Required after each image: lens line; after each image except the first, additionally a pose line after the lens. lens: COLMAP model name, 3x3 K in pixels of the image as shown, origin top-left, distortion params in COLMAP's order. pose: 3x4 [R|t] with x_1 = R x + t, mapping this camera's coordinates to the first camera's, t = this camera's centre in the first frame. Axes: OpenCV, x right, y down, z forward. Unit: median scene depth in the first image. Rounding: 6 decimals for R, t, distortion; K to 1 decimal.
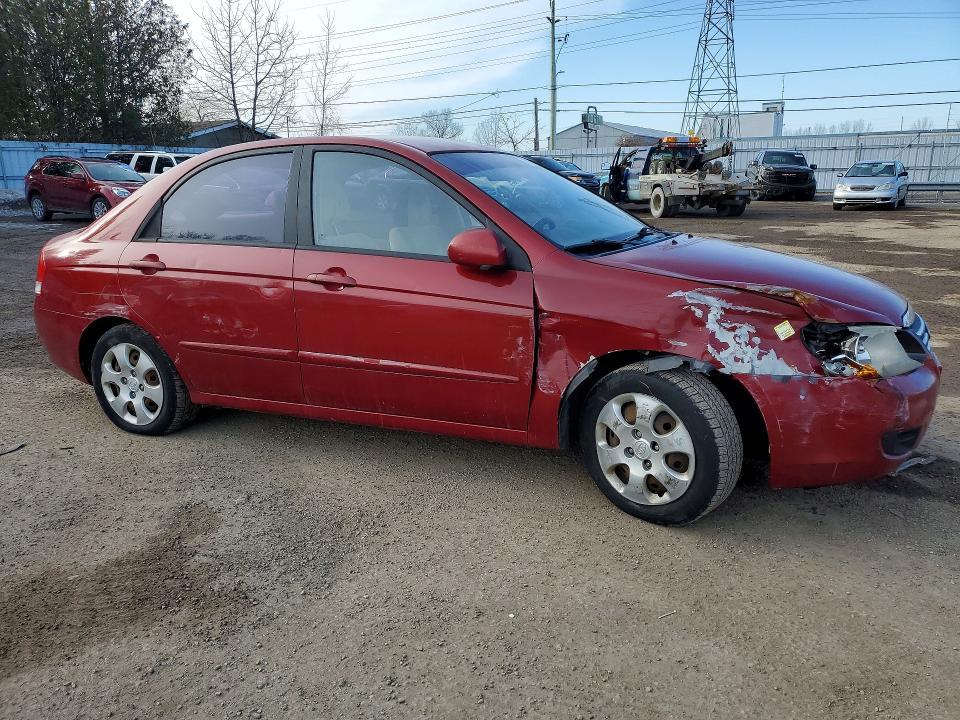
lens RADIAL K [[710.1, 0, 480.0], [0, 710.1, 360.0], [0, 0, 1]] dist [0.010693, 0.002312]
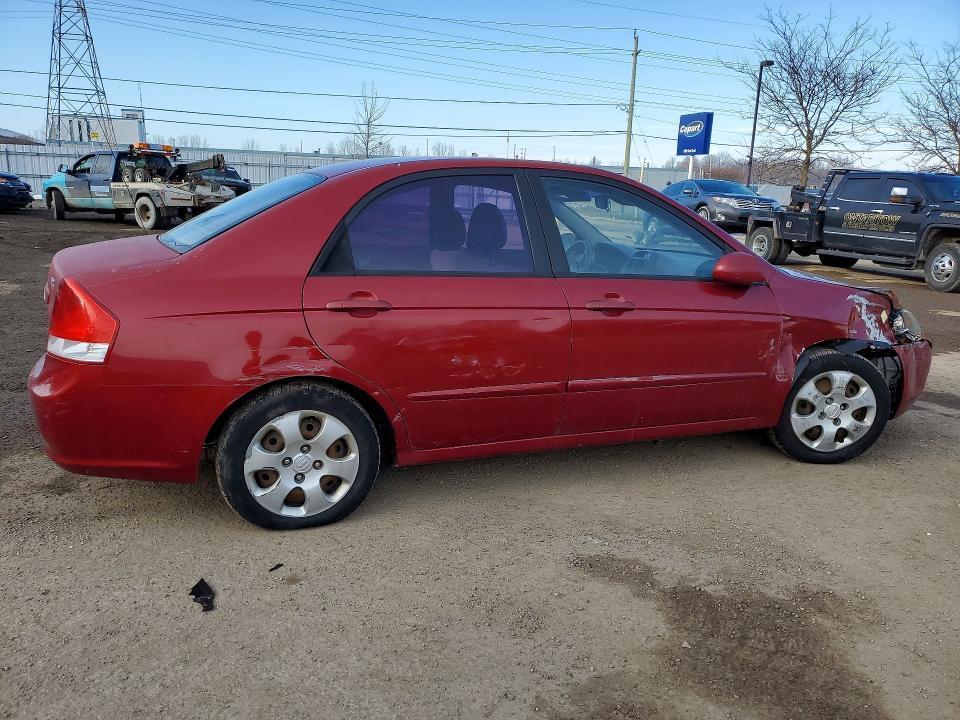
lens RADIAL K [[710.1, 0, 480.0], [0, 710.1, 360.0], [0, 0, 1]] dist [0.010693, 0.002312]
pose [[0.730505, -0.118703, 0.672512, -0.943618], [0.128520, 0.991077, 0.035328, -0.086685], [-0.670705, 0.060624, 0.739242, 0.344138]]
